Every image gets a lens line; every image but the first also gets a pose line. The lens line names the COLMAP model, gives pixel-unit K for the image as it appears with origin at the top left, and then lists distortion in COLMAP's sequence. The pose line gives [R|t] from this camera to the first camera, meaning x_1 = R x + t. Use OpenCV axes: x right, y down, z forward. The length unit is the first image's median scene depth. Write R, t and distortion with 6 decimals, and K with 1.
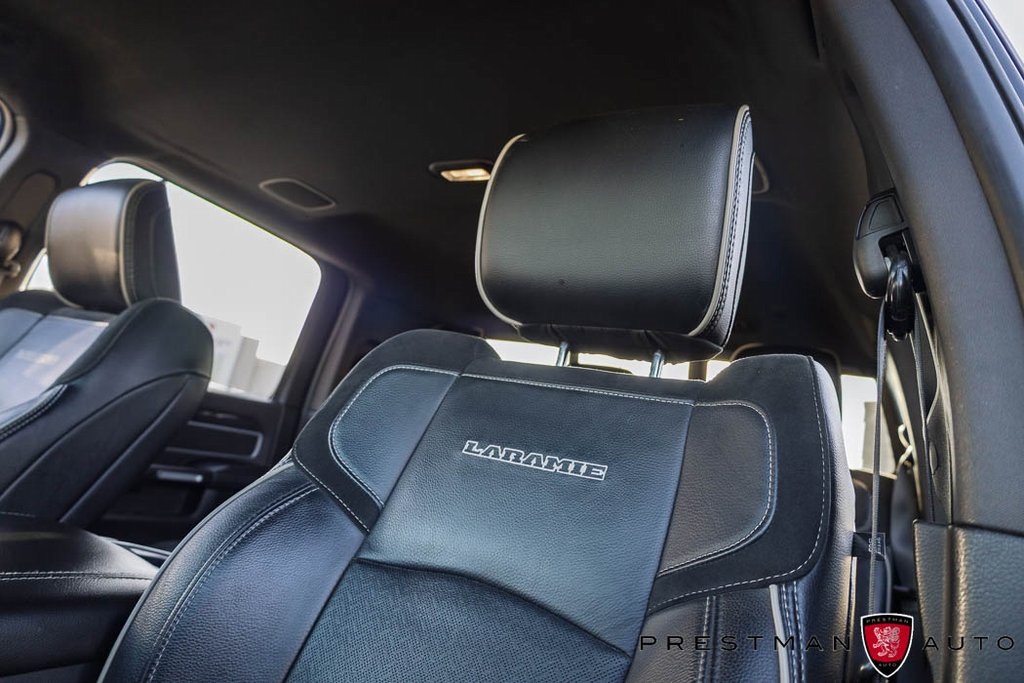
lens RADIAL K [[677.8, 0, 512.0], [0, 677.8, 341.5], [0, 0, 1]] dist [-0.006805, 0.023930]
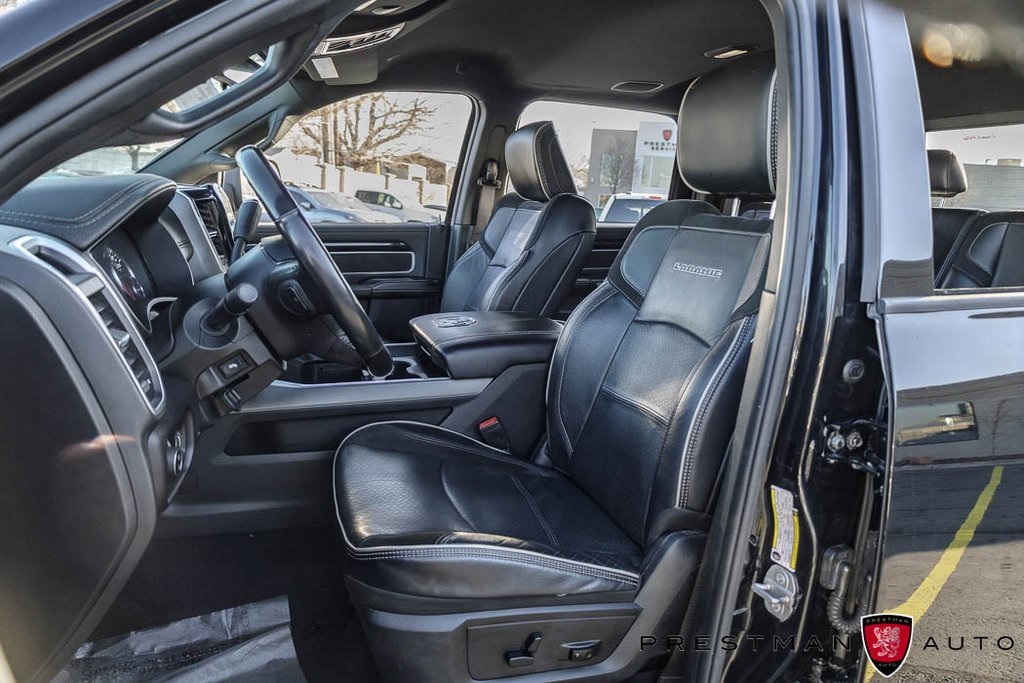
lens RADIAL K [[677.8, 0, 512.0], [0, 677.8, 341.5], [0, 0, 1]] dist [-0.006805, 0.023930]
pose [[0.768899, -0.042917, -0.637928, 0.618396], [0.240042, 0.944135, 0.225808, -0.153396], [0.592599, -0.326753, 0.736246, -0.644433]]
